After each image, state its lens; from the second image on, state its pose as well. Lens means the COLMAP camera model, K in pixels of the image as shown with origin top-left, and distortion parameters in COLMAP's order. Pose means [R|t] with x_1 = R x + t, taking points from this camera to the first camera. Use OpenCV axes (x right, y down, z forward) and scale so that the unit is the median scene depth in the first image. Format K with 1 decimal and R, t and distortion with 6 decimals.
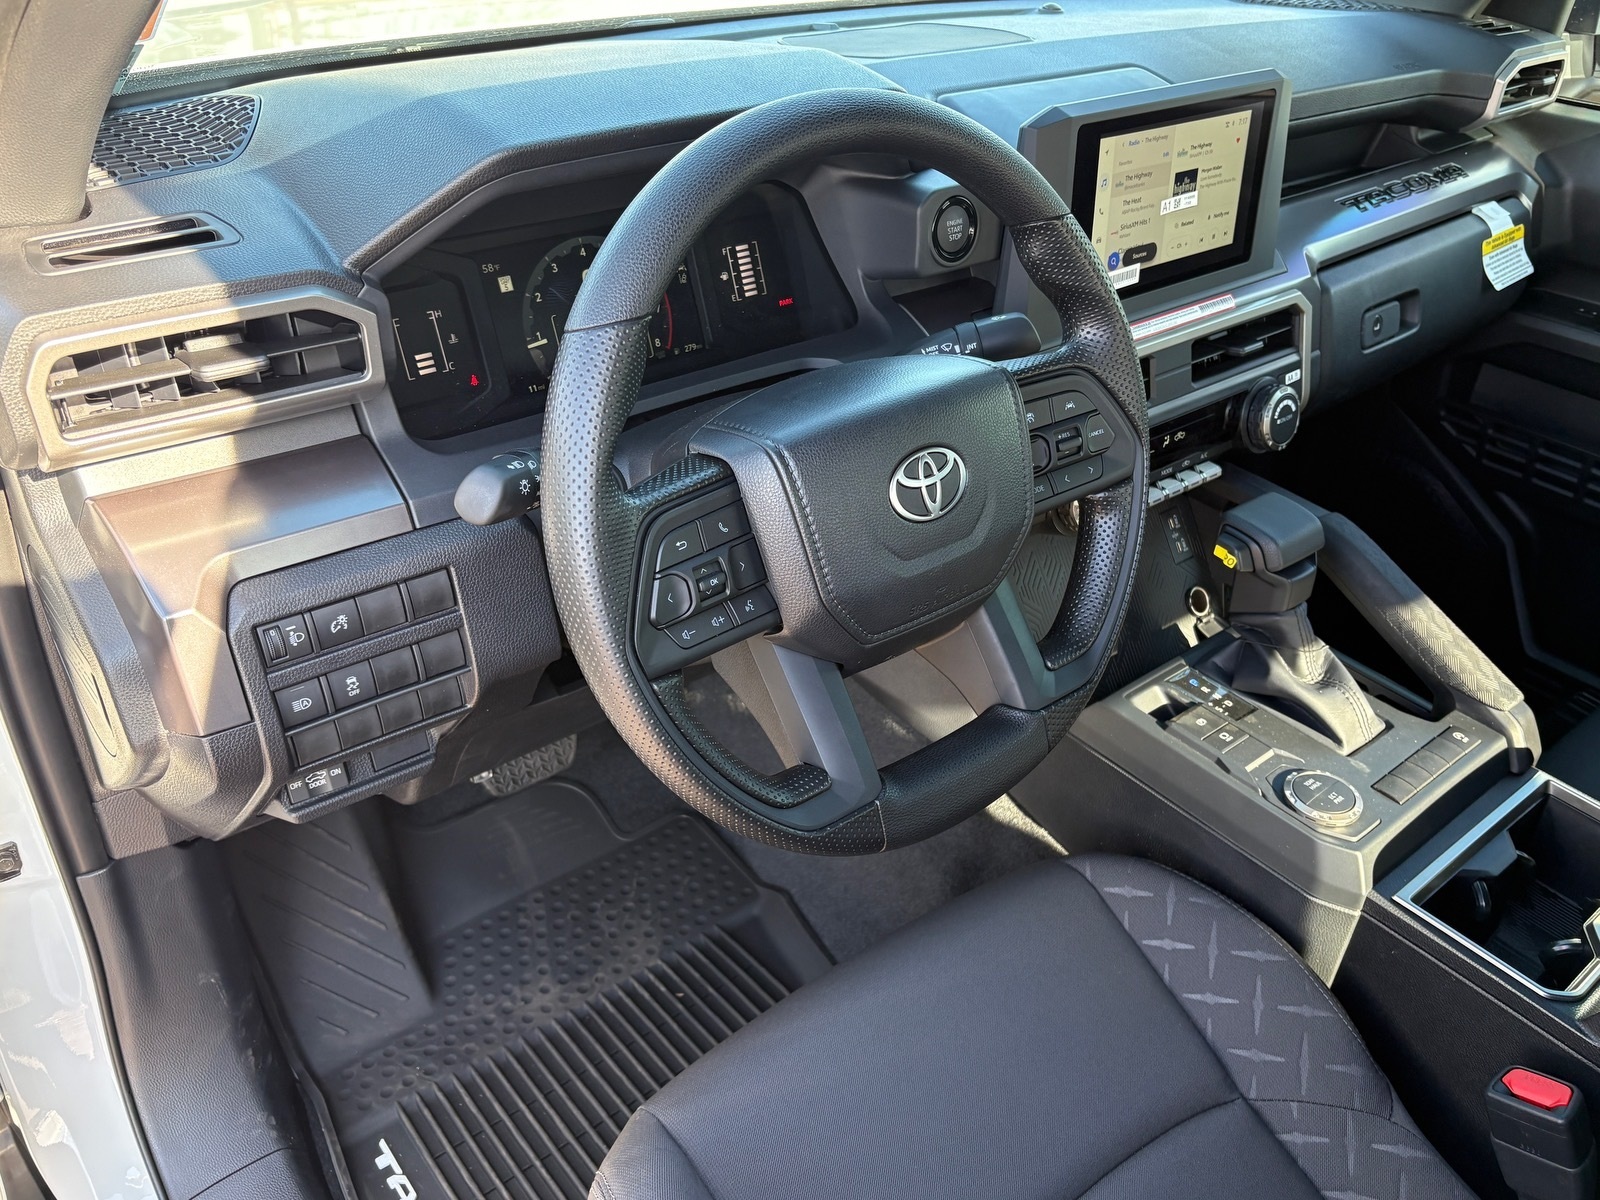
lens RADIAL K [[1283.8, 0, 786.9], [0, 1283.8, 604.4], [0, 0, 1]] dist [-0.004181, 0.000475]
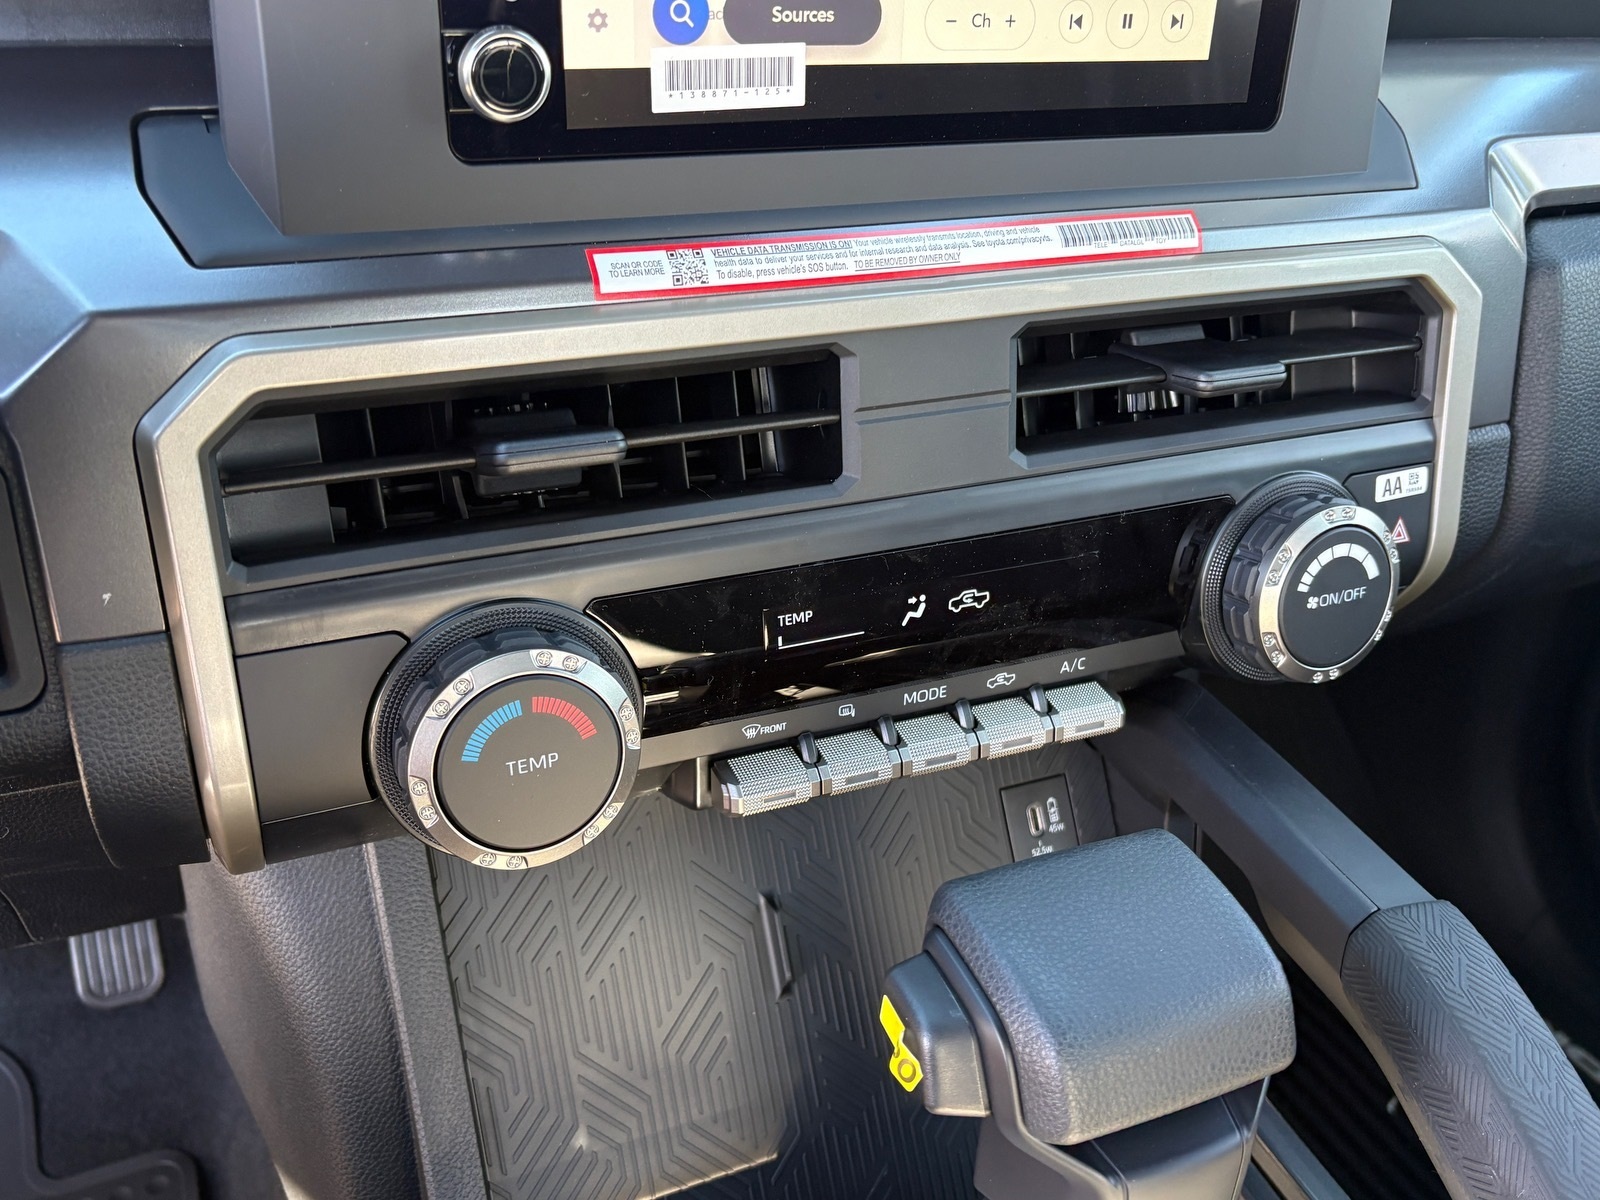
lens RADIAL K [[1416.5, 0, 766.3], [0, 1416.5, 599.7], [0, 0, 1]] dist [0.061950, -0.138303]
pose [[0.965211, 0.151197, -0.213324, 0.364063], [-0.165039, 0.985092, -0.048537, -0.113800], [0.202805, 0.082056, 0.975775, 0.673547]]
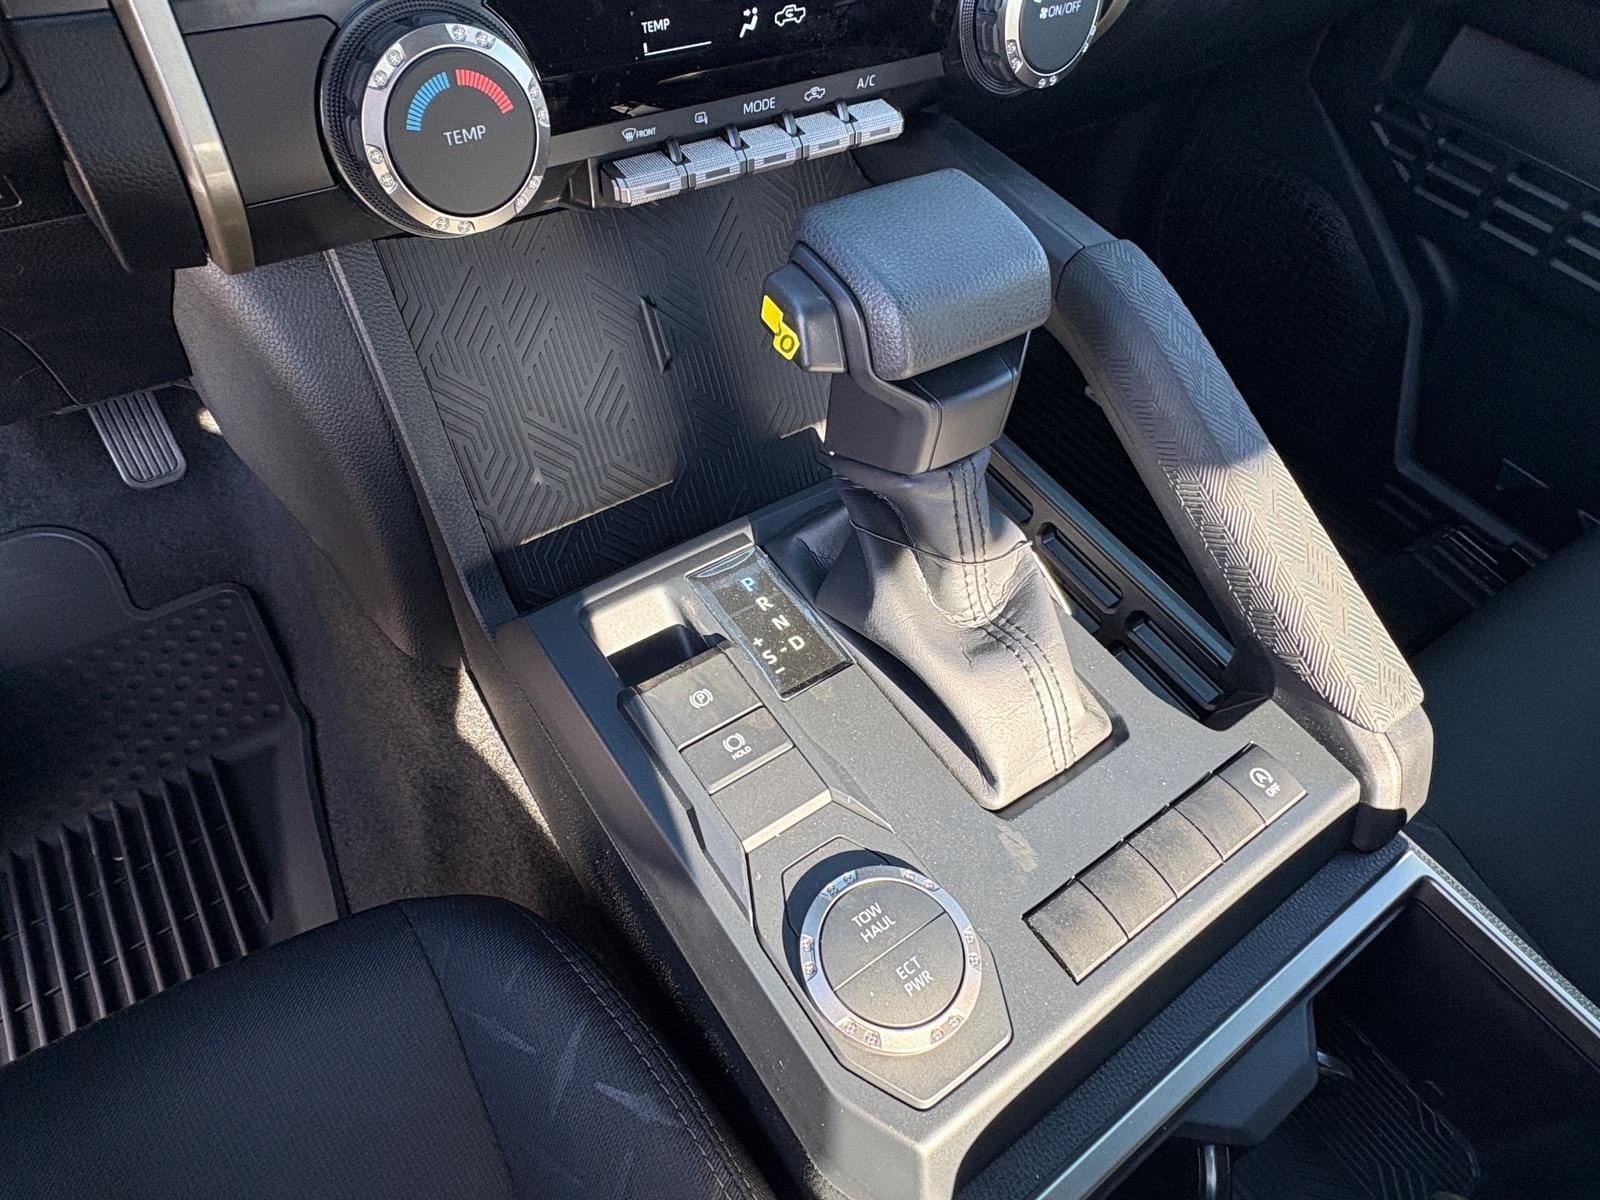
lens RADIAL K [[961.3, 0, 754.0], [0, 961.3, 597.1], [0, 0, 1]] dist [-0.006525, 0.002682]
pose [[0.995476, 0.094752, -0.007027, 0.342395], [-0.088018, 0.947522, 0.307334, -0.049086], [0.035779, -0.305325, 0.951576, 0.692110]]
